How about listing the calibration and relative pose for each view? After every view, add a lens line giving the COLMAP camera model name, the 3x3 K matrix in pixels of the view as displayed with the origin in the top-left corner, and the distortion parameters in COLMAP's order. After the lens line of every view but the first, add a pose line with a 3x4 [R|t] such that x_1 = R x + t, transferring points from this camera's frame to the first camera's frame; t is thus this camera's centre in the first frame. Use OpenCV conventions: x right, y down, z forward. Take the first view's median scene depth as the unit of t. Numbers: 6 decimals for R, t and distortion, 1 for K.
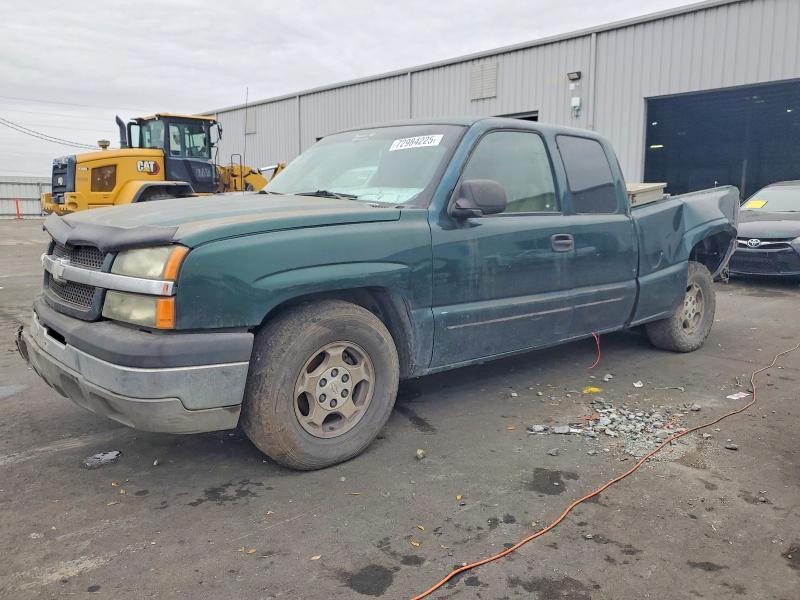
lens RADIAL K [[616.7, 0, 402.7], [0, 616.7, 301.0], [0, 0, 1]] dist [0.008093, 0.009821]
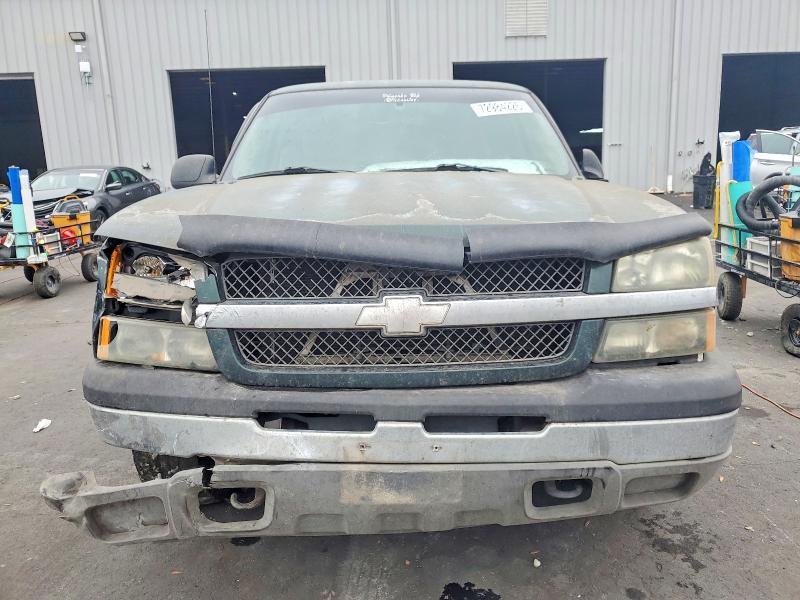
lens RADIAL K [[616.7, 0, 402.7], [0, 616.7, 301.0], [0, 0, 1]] dist [0.008093, 0.009821]
pose [[0.654163, -0.178797, 0.734917, -0.140699], [0.152964, 0.982854, 0.102961, -0.017587], [-0.740725, 0.045062, 0.670295, 0.094415]]
